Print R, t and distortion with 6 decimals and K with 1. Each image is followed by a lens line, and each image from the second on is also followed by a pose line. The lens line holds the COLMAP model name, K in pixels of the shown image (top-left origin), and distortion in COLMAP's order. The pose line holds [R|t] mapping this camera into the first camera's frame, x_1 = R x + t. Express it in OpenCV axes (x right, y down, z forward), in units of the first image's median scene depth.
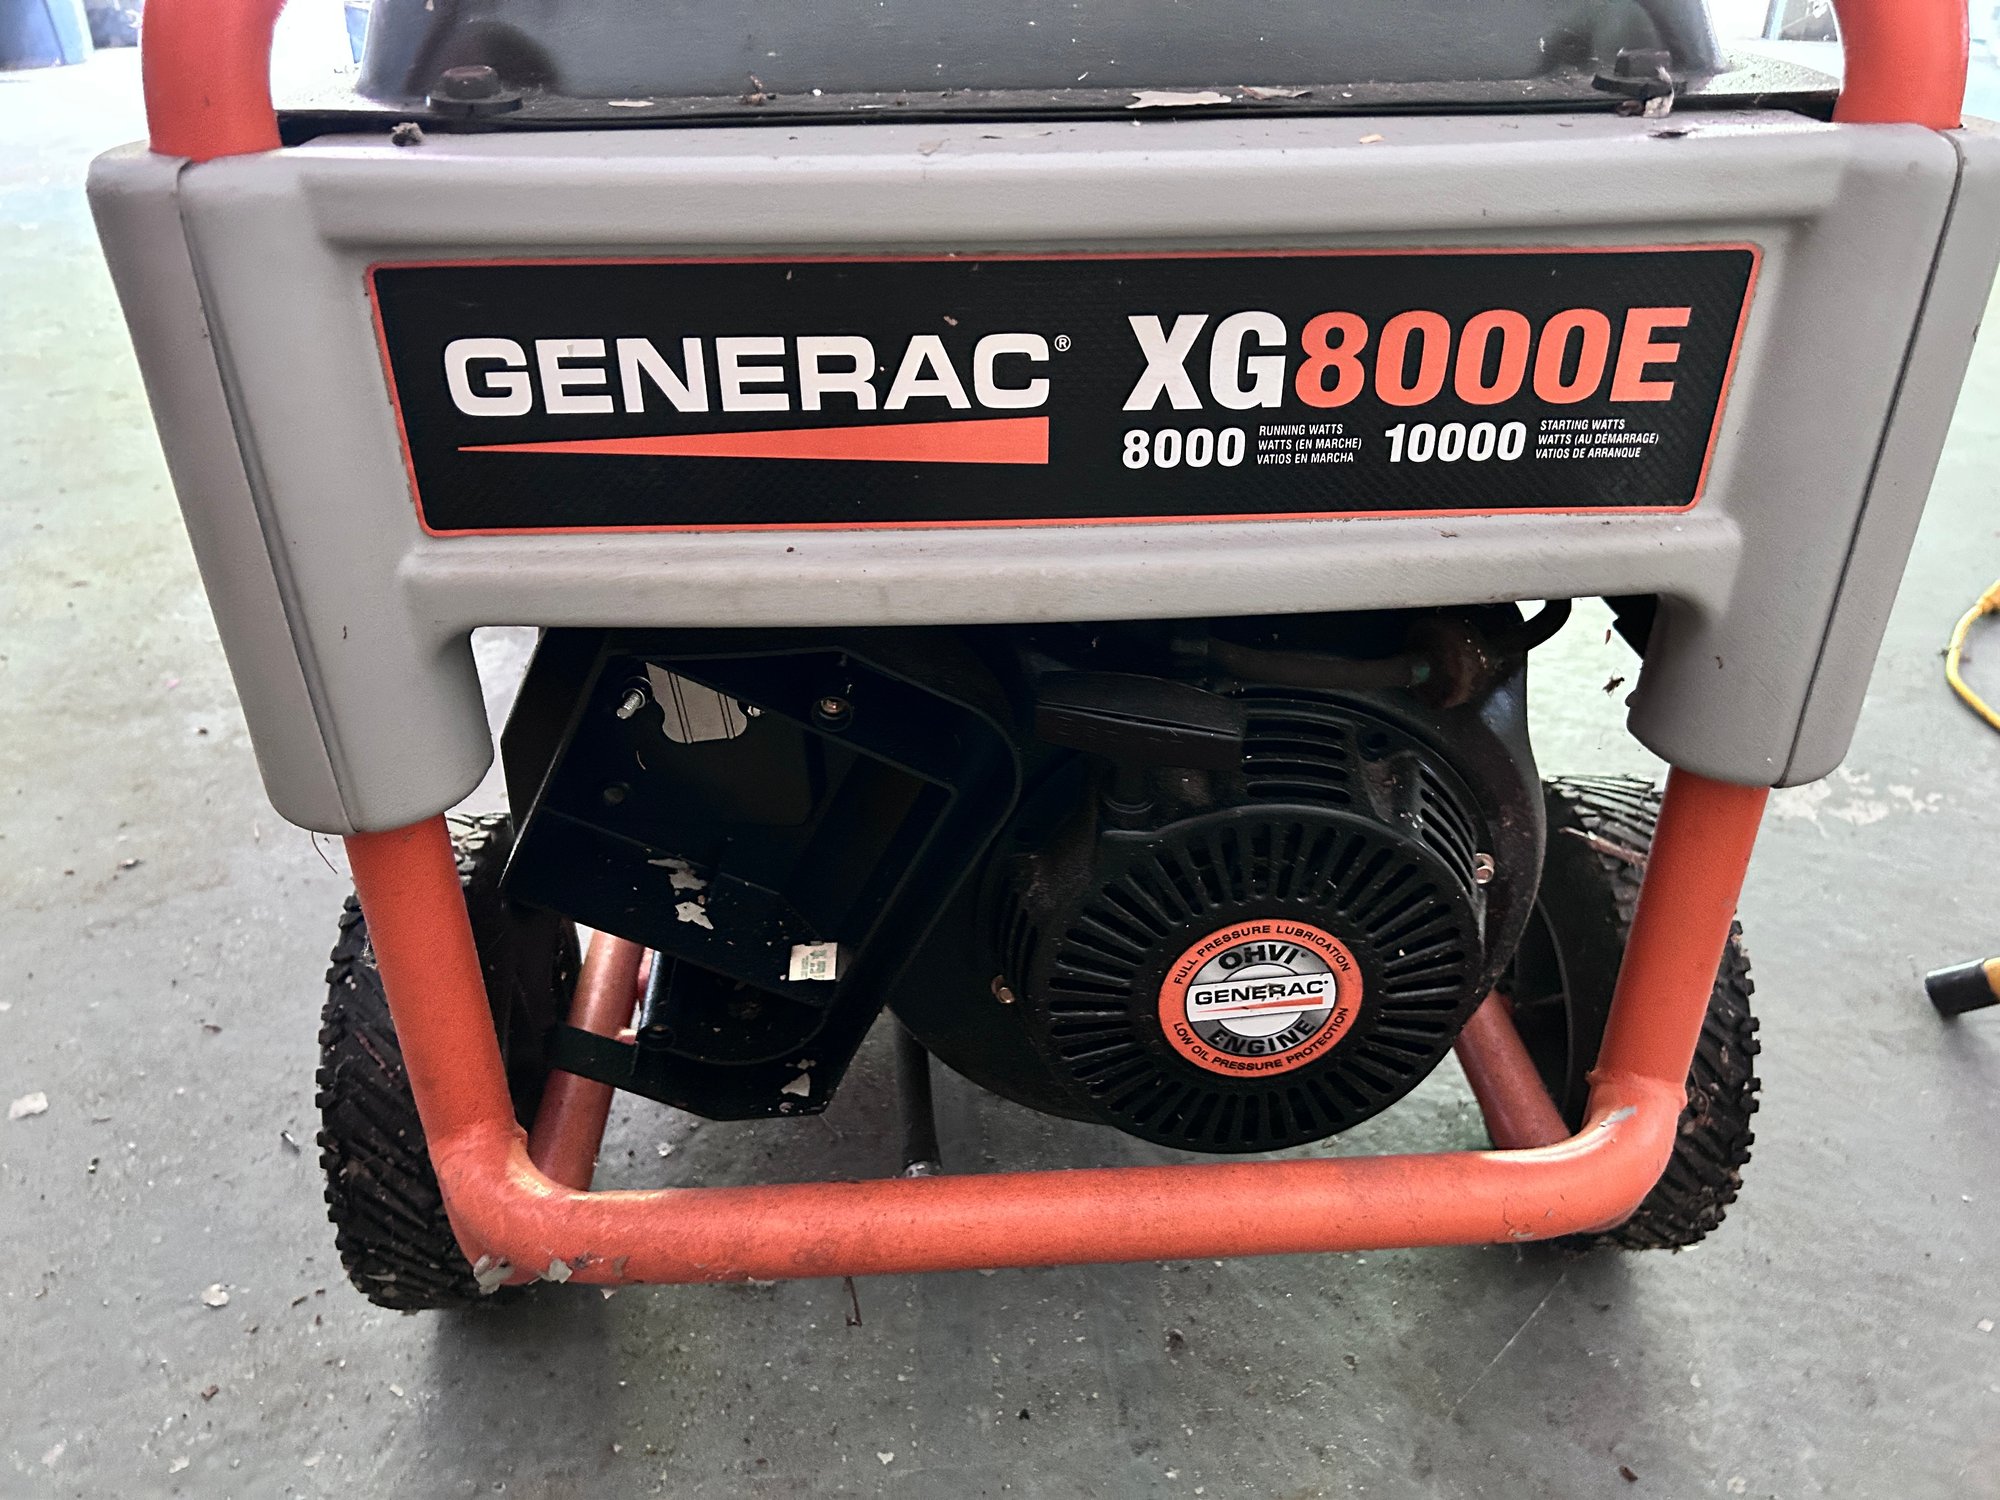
lens RADIAL K [[1569.9, 0, 972.0], [0, 1569.9, 744.3], [0, 0, 1]] dist [0.044471, -0.060673]
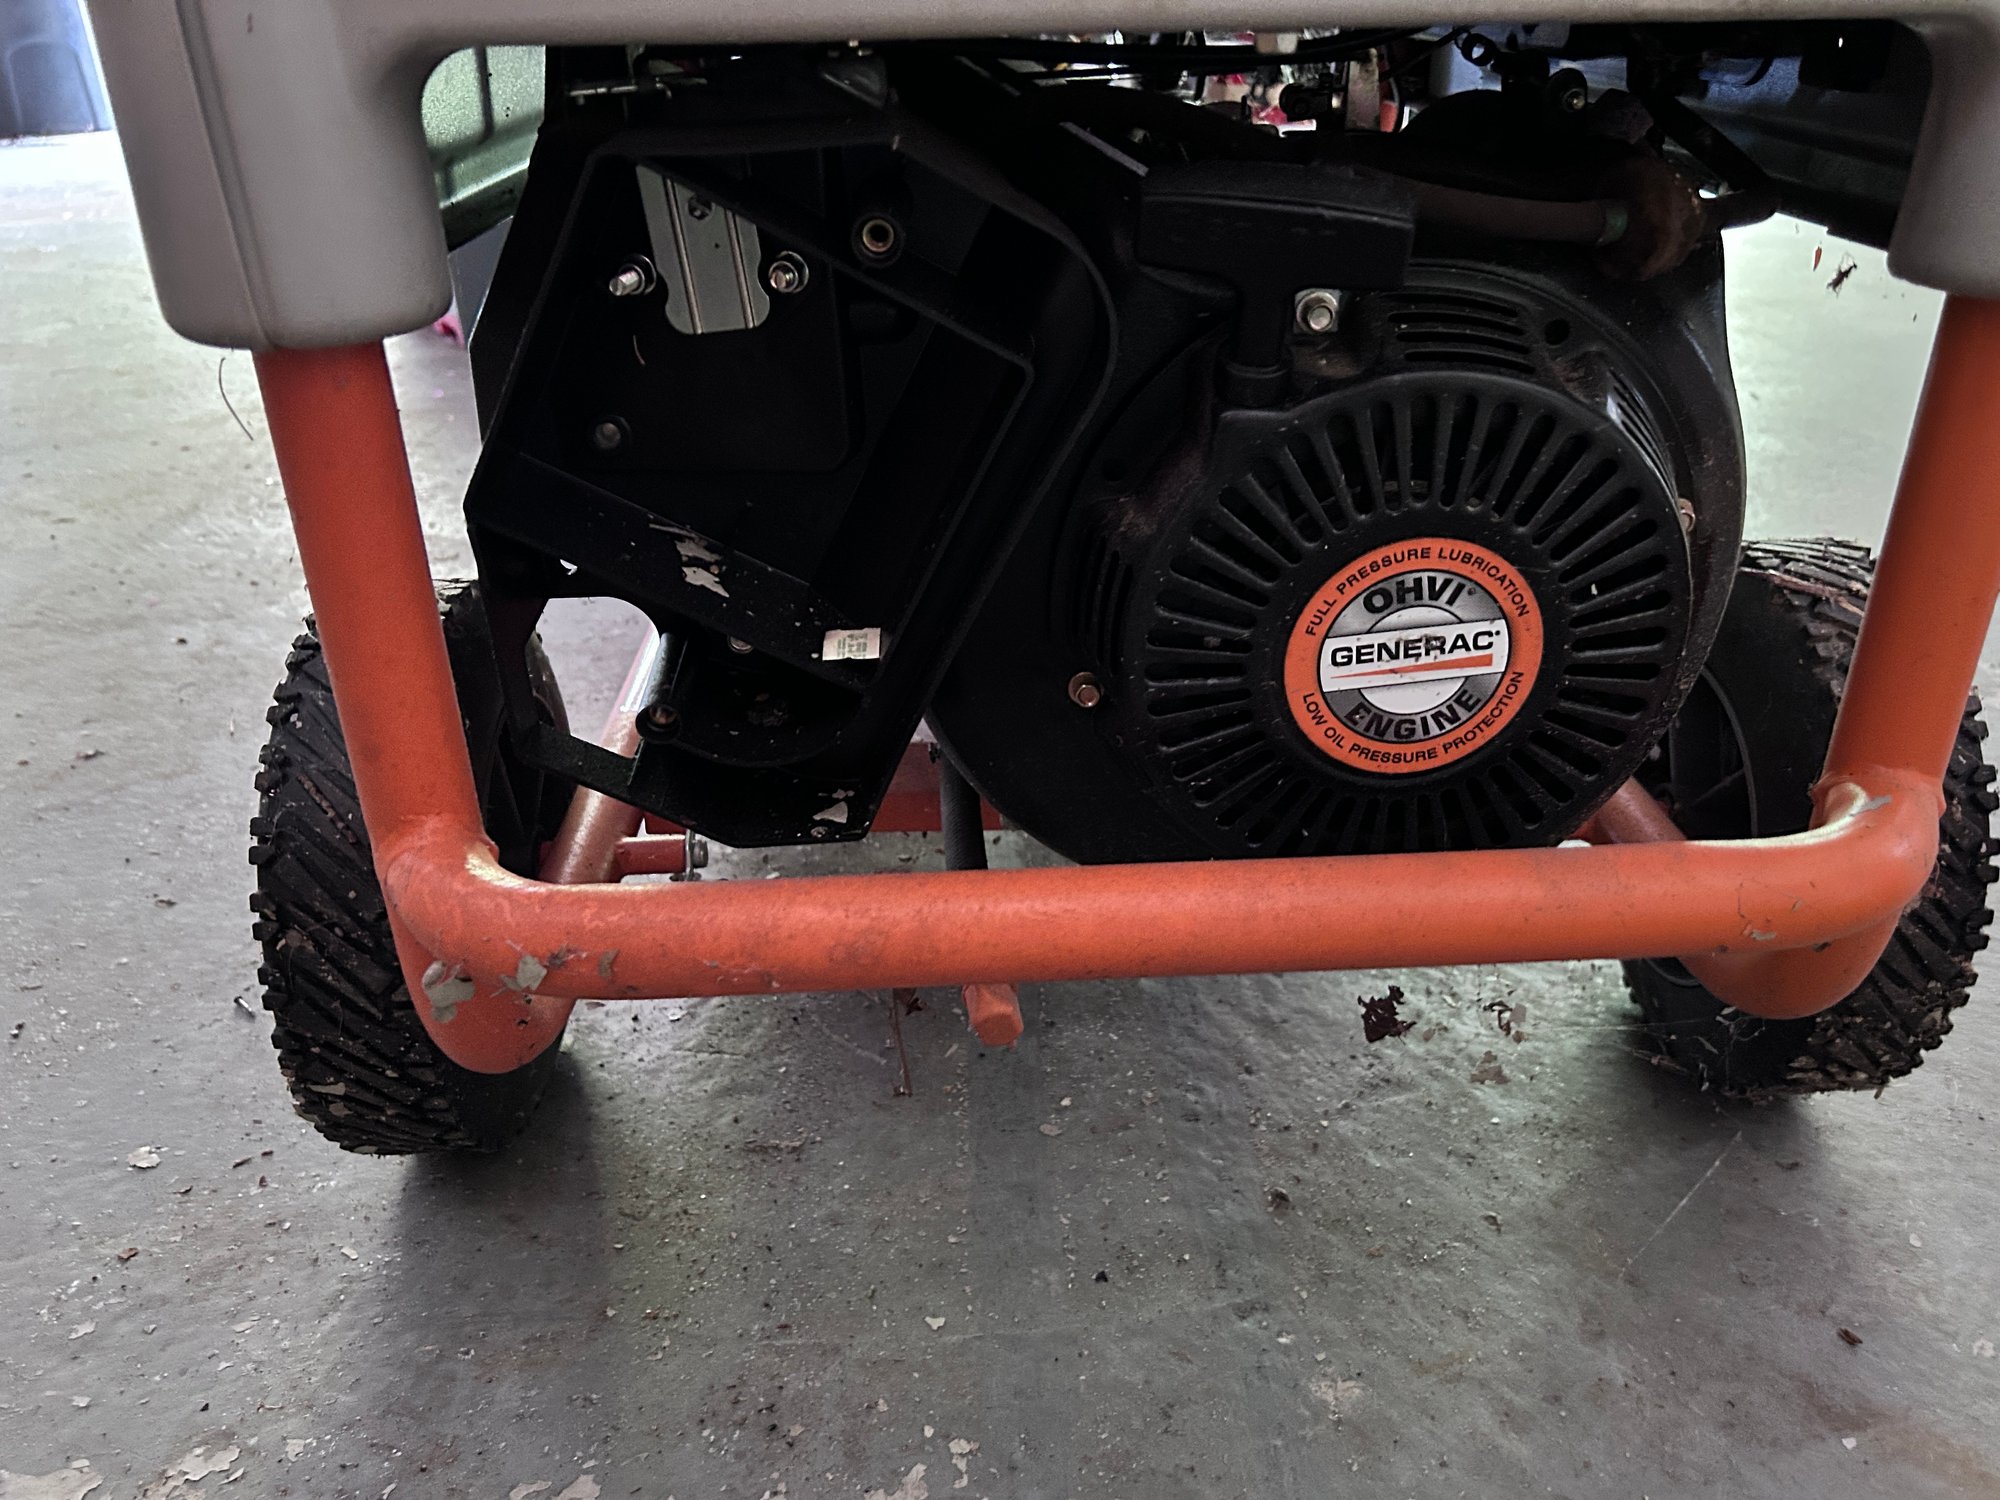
lens RADIAL K [[1569.9, 0, 972.0], [0, 1569.9, 744.3], [0, 0, 1]] dist [0.044471, -0.060673]
pose [[0.999908, -0.003410, -0.013111, -0.023328], [0.002632, 0.998260, -0.058903, 0.196132], [0.013289, 0.058863, 0.998178, 0.158684]]
